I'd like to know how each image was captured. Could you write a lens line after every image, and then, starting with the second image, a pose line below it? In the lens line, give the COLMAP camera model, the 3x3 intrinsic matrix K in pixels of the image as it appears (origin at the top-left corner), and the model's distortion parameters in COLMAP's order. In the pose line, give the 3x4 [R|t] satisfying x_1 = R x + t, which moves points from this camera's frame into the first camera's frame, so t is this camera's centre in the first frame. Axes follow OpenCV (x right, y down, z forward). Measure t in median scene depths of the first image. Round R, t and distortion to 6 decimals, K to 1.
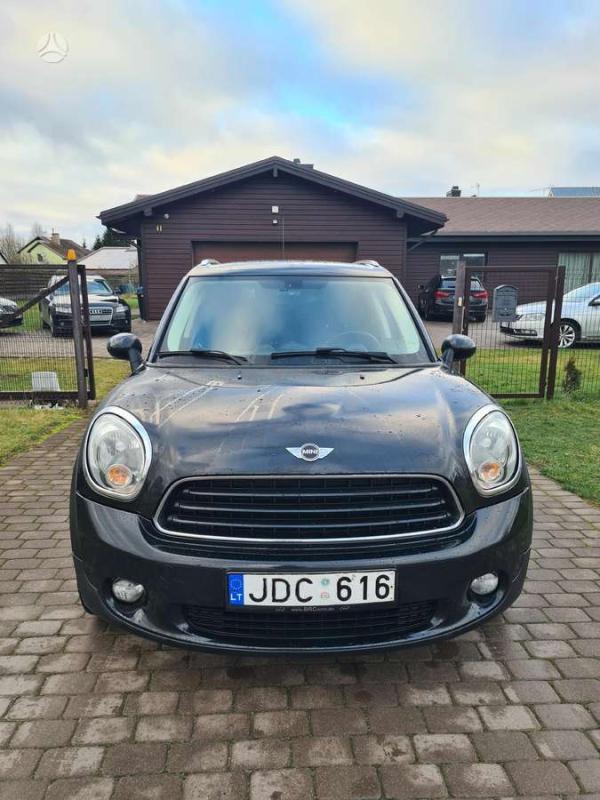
lens RADIAL K [[596.8, 0, 295.5], [0, 596.8, 397.5], [0, 0, 1]] dist [0.063693, -0.045371]
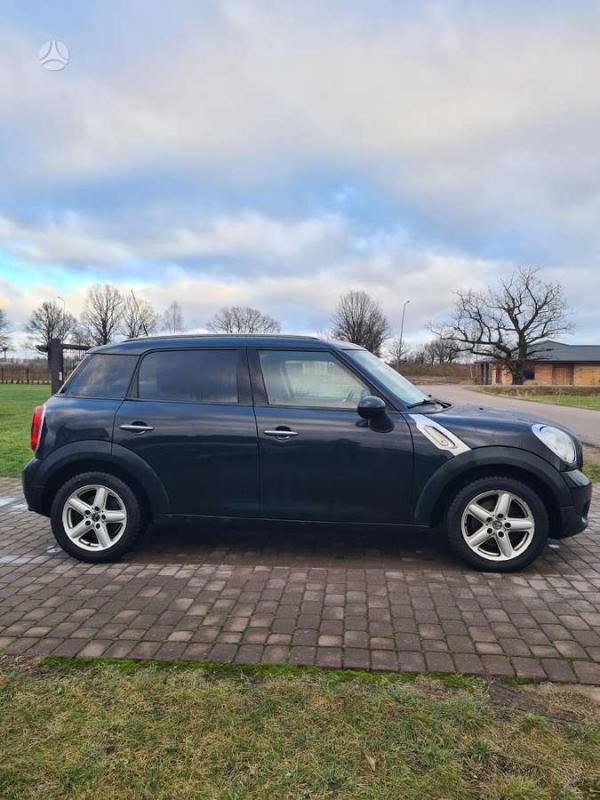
lens RADIAL K [[596.8, 0, 295.6], [0, 596.8, 402.5], [0, 0, 1]] dist [0.063693, -0.045371]
pose [[0.147934, -0.053087, 0.987571, -2.396542], [0.179605, 0.983396, 0.025959, -0.241364], [-0.972552, 0.173533, 0.155012, 1.582556]]
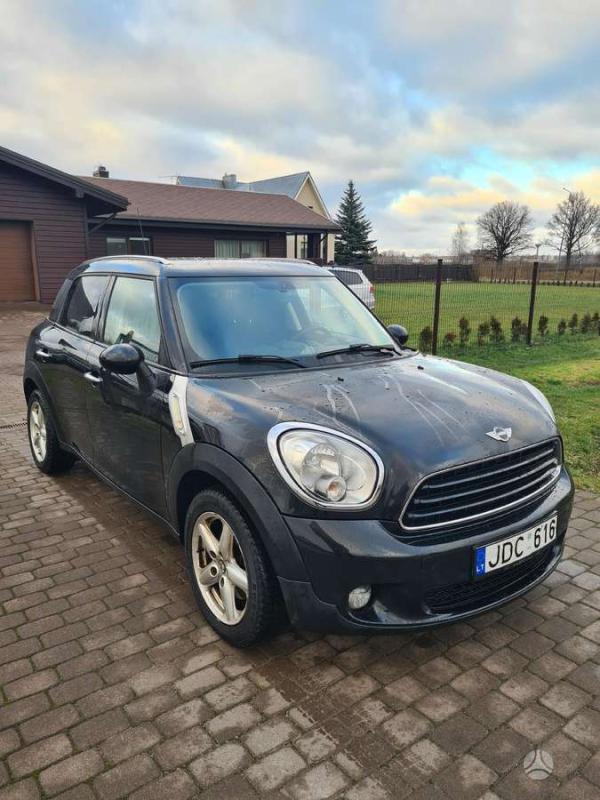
lens RADIAL K [[596.8, 0, 297.6], [0, 596.8, 388.8], [0, 0, 1]] dist [0.063693, -0.045371]
pose [[0.826982, -0.112090, 0.550942, -0.931876], [0.103016, 0.993545, 0.047508, -0.093646], [-0.552711, 0.017467, 0.833190, 0.215000]]
